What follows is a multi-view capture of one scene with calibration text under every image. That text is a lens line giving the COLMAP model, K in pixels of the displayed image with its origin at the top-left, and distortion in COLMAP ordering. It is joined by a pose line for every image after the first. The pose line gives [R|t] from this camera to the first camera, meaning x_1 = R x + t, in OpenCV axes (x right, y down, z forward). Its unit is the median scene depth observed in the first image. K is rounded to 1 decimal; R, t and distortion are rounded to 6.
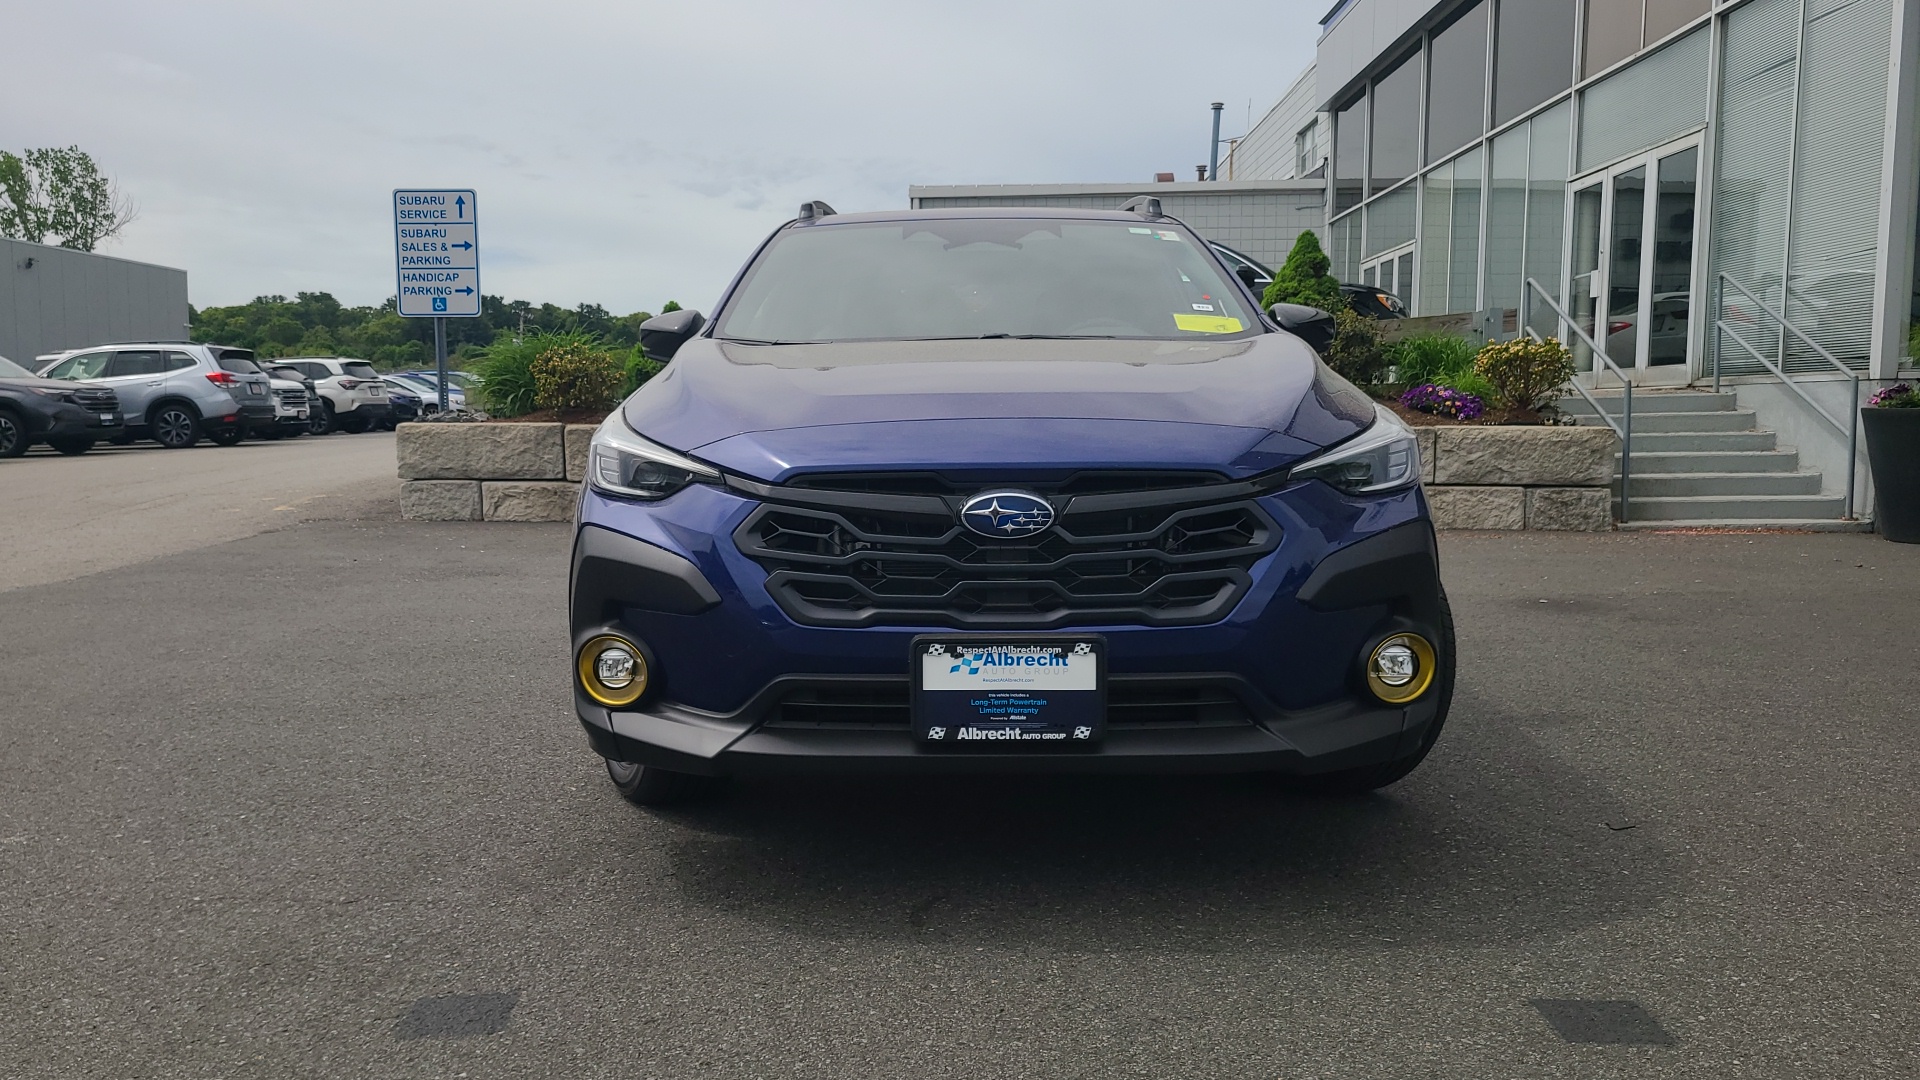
lens RADIAL K [[1463.1, 0, 923.1], [0, 1463.1, 547.7], [0, 0, 1]] dist [0.050499, -0.035044]
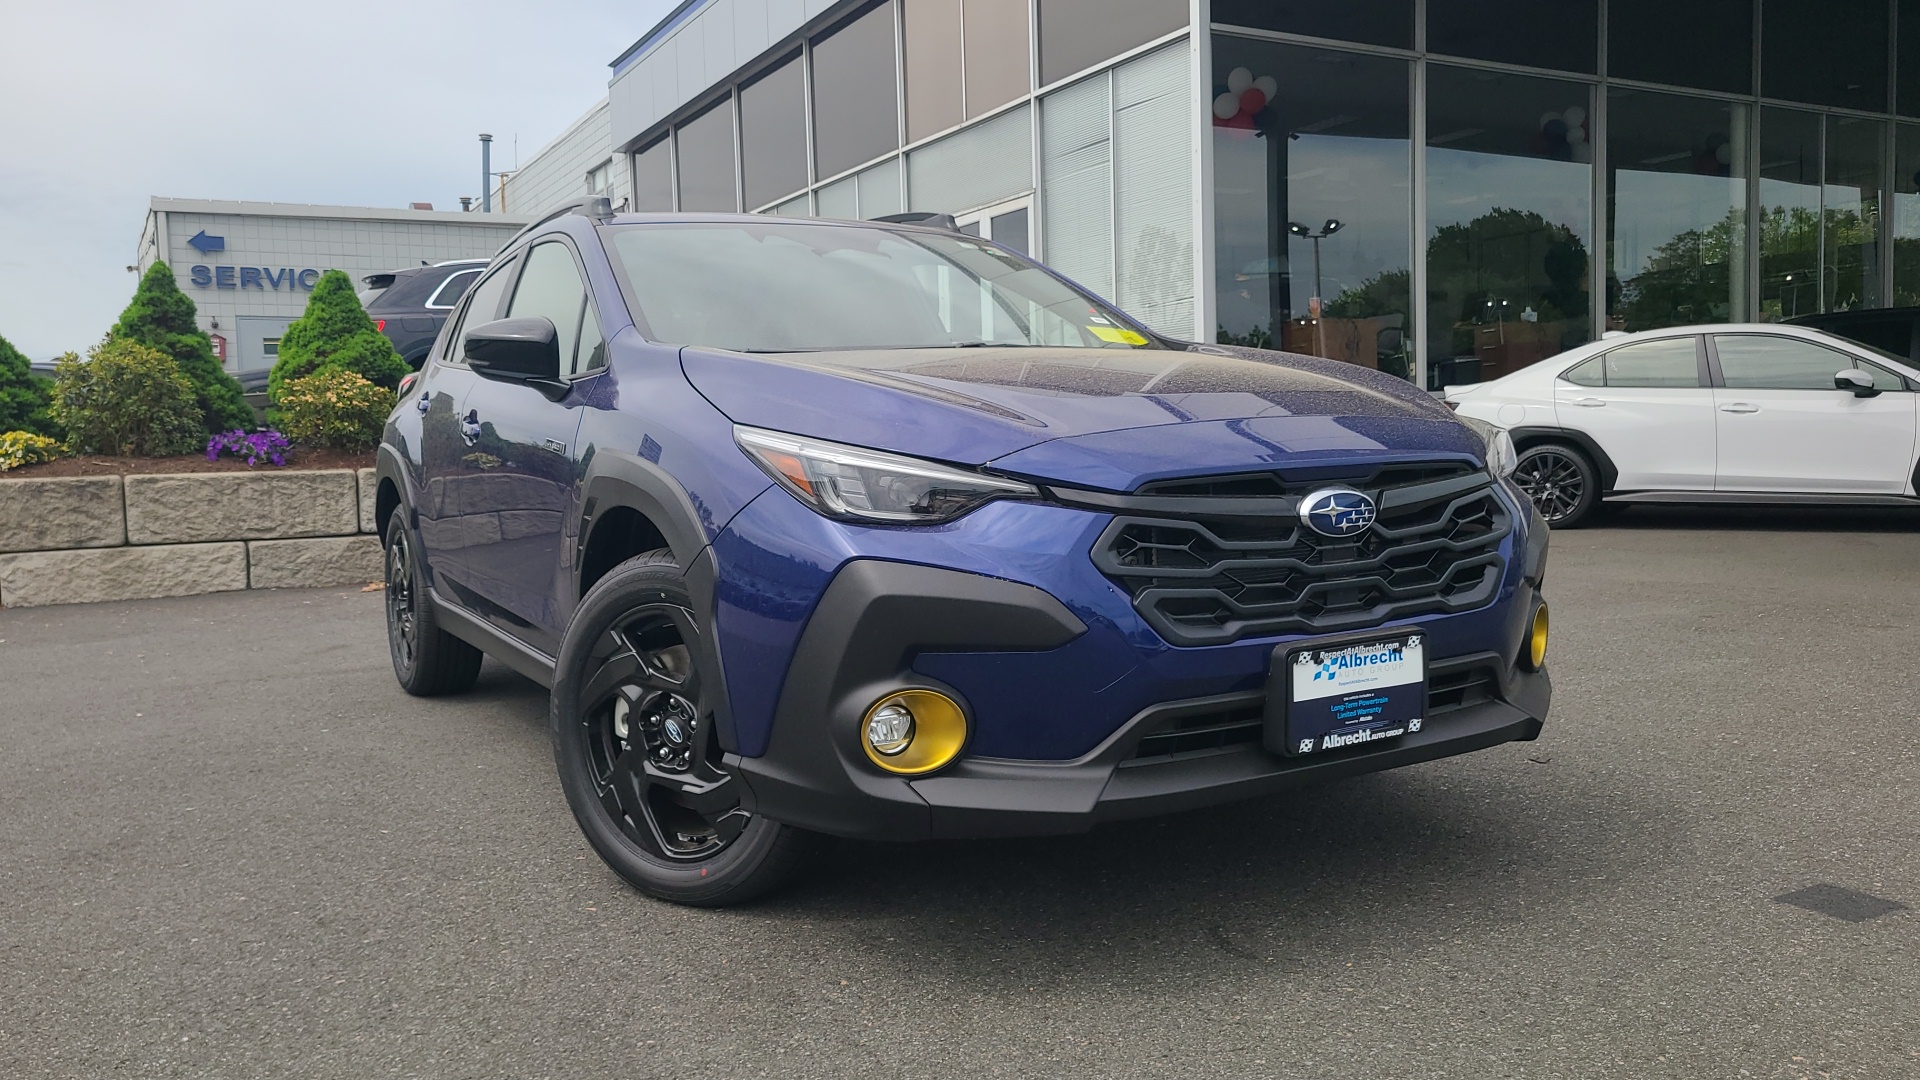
lens RADIAL K [[1454.5, 0, 960.0], [0, 1454.5, 540.0], [0, 0, 1]] dist [0.055115, -0.044423]
pose [[0.847897, -0.062261, 0.526493, -0.667347], [0.079401, 0.996793, -0.009995, -0.014680], [-0.524182, 0.050279, 0.850121, 0.303732]]
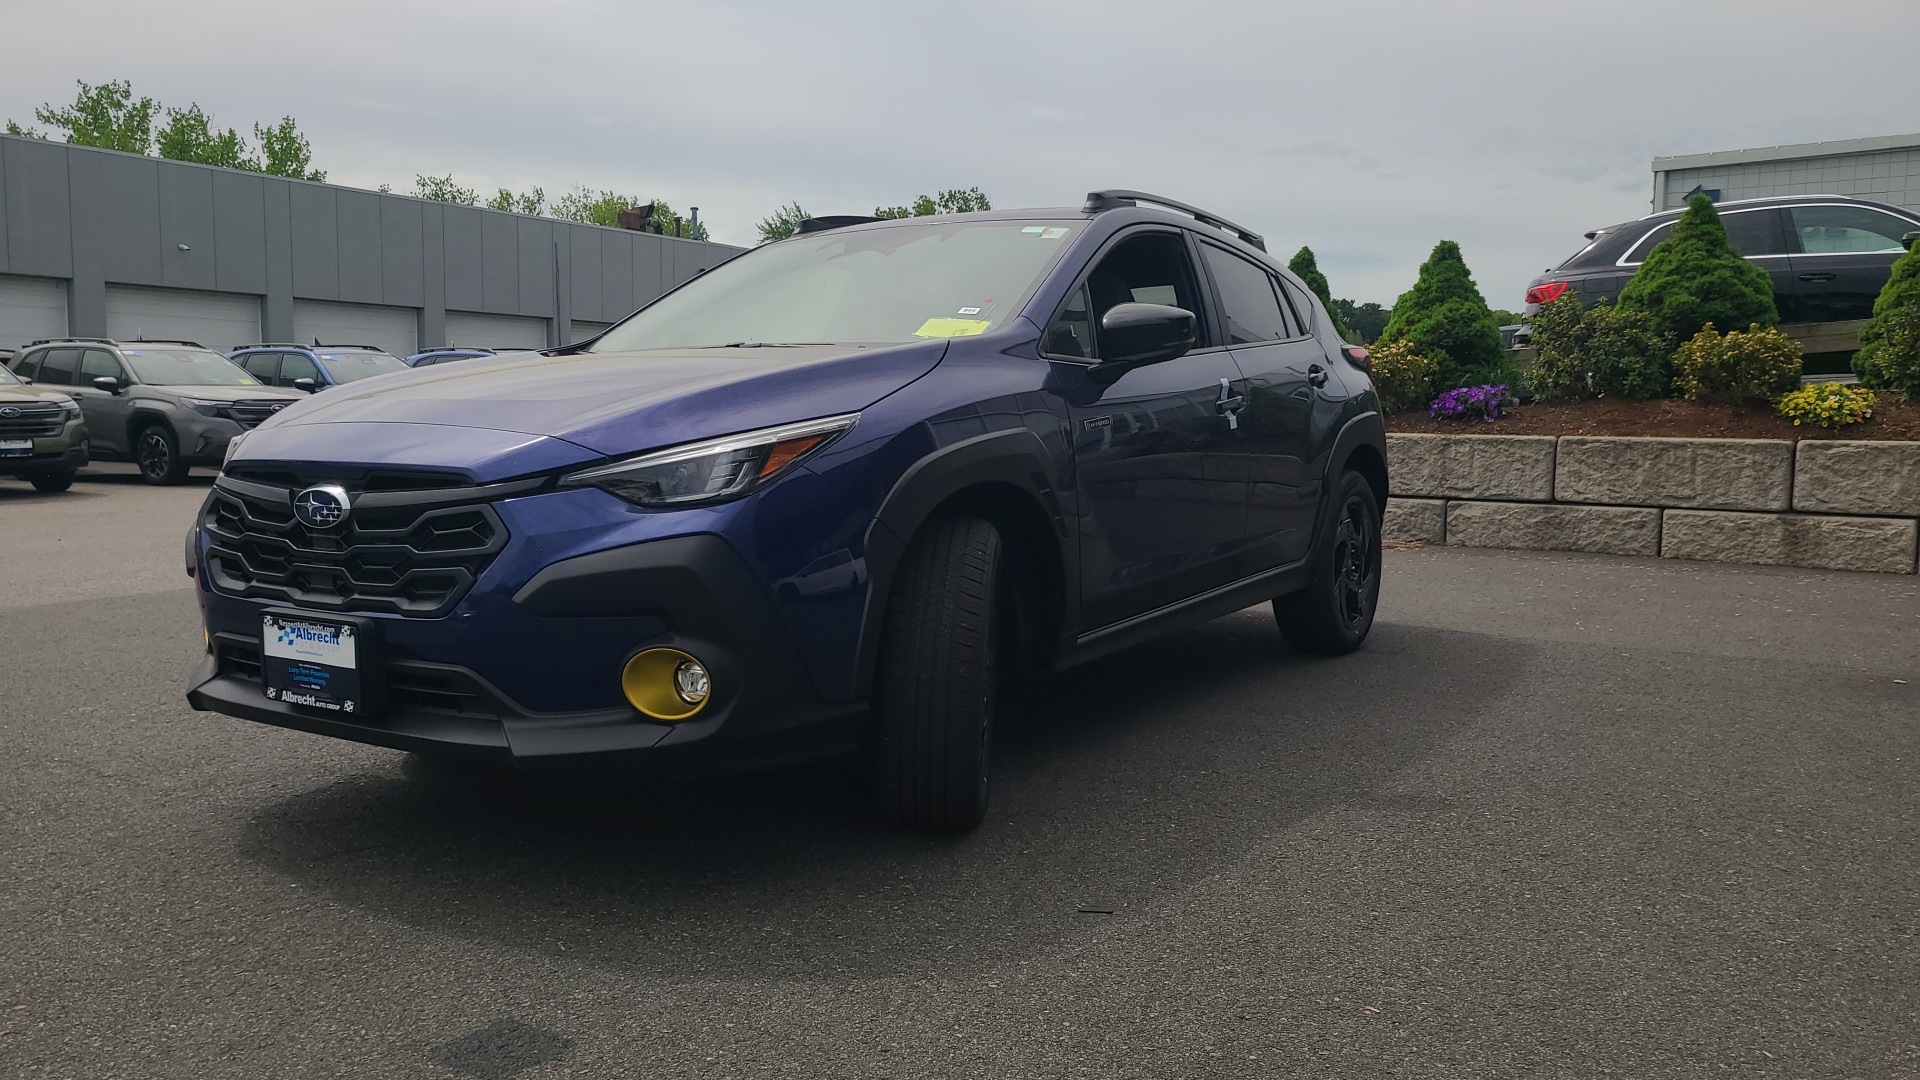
lens RADIAL K [[1488.3, 0, 907.3], [0, 1488.3, 562.9], [0, 0, 1]] dist [0.049320, -0.001081]
pose [[0.837935, 0.061204, -0.542328, 1.060744], [-0.059780, 0.998006, 0.020266, -0.029965], [0.542487, 0.015439, 0.839923, 0.272822]]
